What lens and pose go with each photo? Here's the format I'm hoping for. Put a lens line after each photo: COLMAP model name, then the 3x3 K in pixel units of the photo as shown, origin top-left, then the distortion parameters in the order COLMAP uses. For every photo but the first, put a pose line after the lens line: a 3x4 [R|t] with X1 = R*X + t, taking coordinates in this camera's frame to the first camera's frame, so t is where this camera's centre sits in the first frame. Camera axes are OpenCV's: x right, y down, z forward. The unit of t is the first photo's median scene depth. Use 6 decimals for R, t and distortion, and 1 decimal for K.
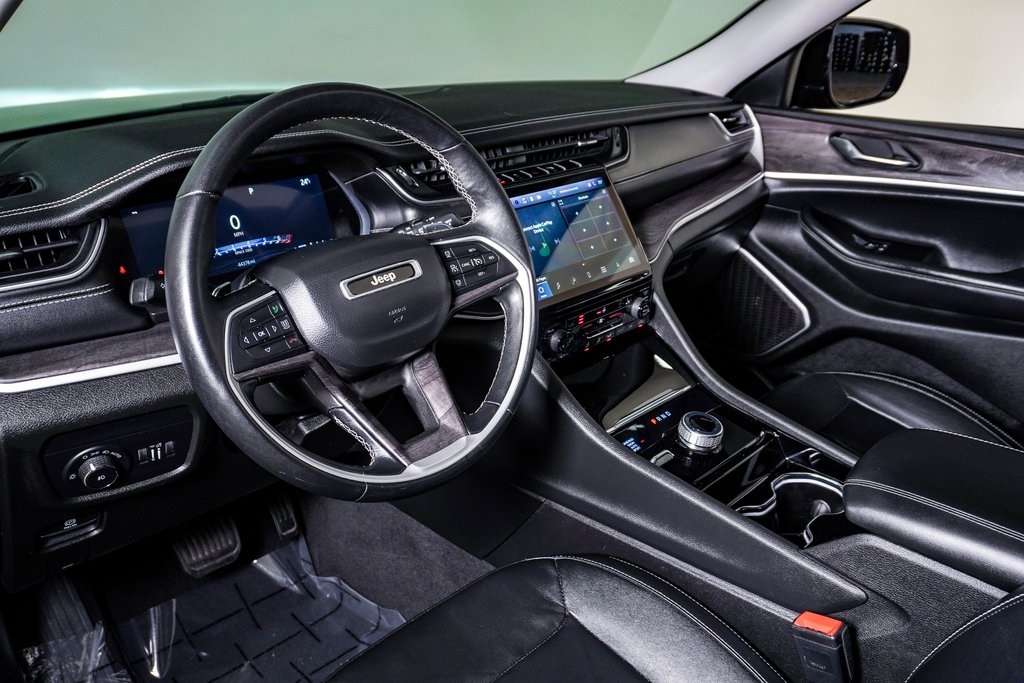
lens RADIAL K [[878.1, 0, 512.0], [0, 878.1, 341.5], [0, 0, 1]] dist [-0.004090, 0.016632]
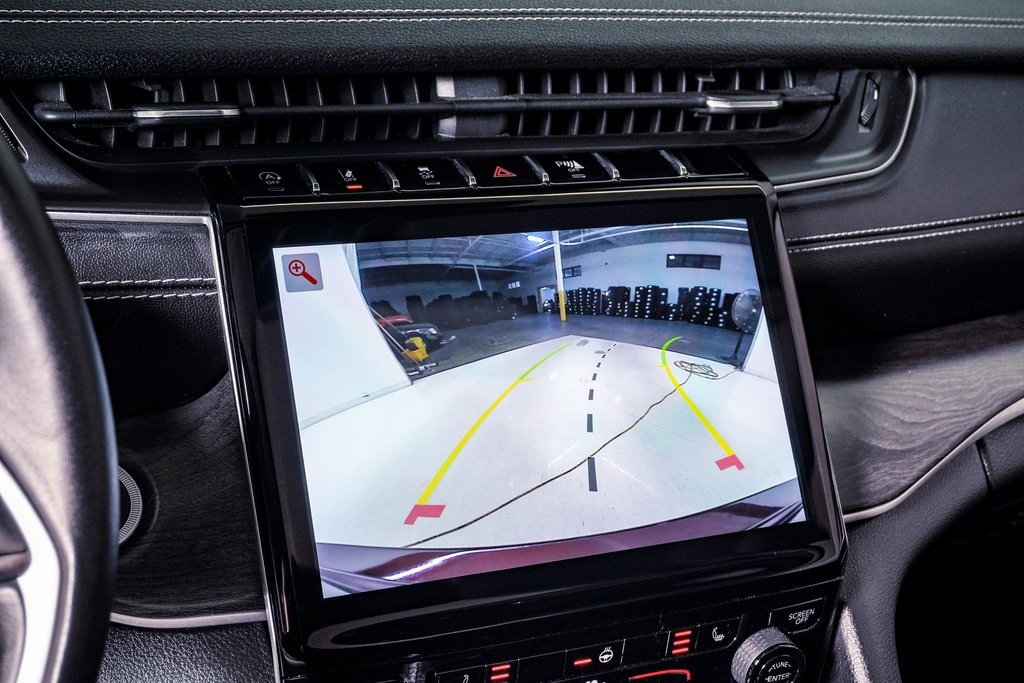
lens RADIAL K [[1535.4, 0, 512.0], [0, 1535.4, 341.5], [0, 0, 1]] dist [0.042951, -0.030376]
pose [[0.923307, 0.207397, -0.323249, 0.279116], [-0.213116, 0.976861, 0.018024, -0.180000], [0.319507, 0.052248, 0.946142, 0.599650]]
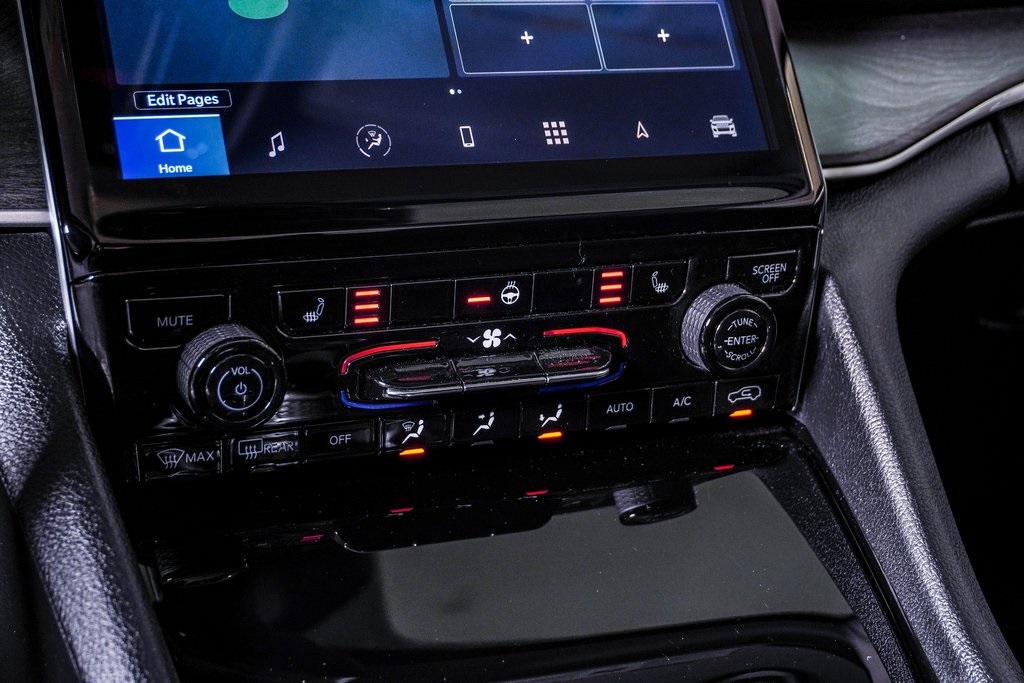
lens RADIAL K [[1716.1, 0, 512.0], [0, 1716.1, 341.5], [0, 0, 1]] dist [0.029646, 0.073222]
pose [[0.927766, 0.136475, -0.347312, 0.329546], [-0.175282, 0.981036, -0.082732, 0.017166], [0.329435, 0.137633, 0.934093, 0.720006]]
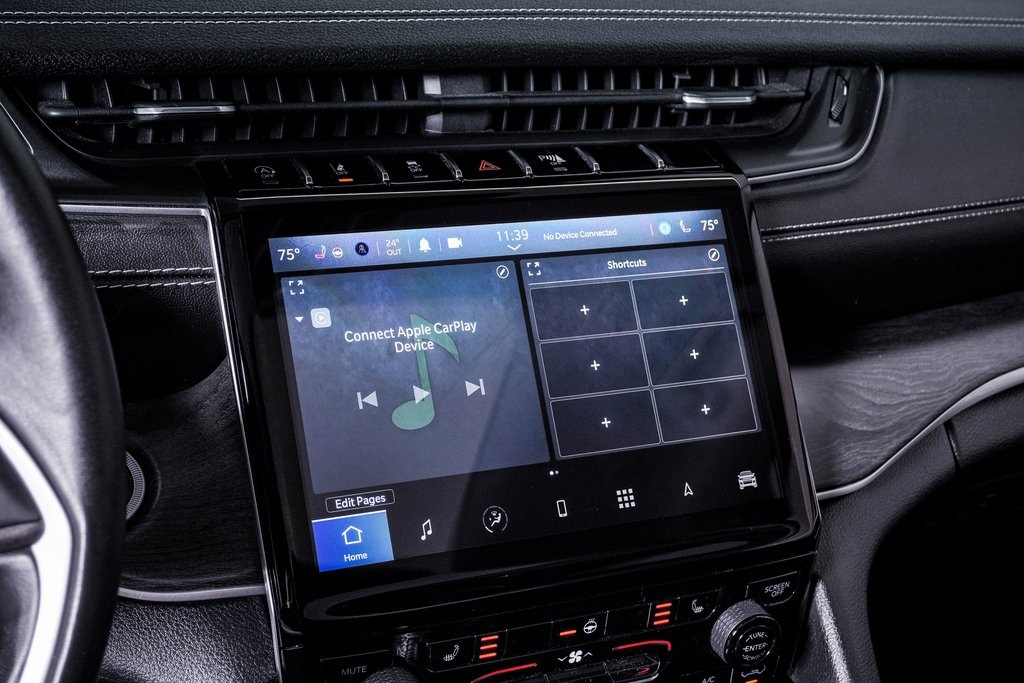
lens RADIAL K [[1535.4, 0, 512.0], [0, 1535.4, 341.5], [0, 0, 1]] dist [0.042951, -0.030376]
pose [[0.928029, 0.198443, -0.315250, 0.290402], [-0.205894, 0.978525, 0.009853, -0.169589], [0.310436, 0.055764, 0.948957, 0.572009]]
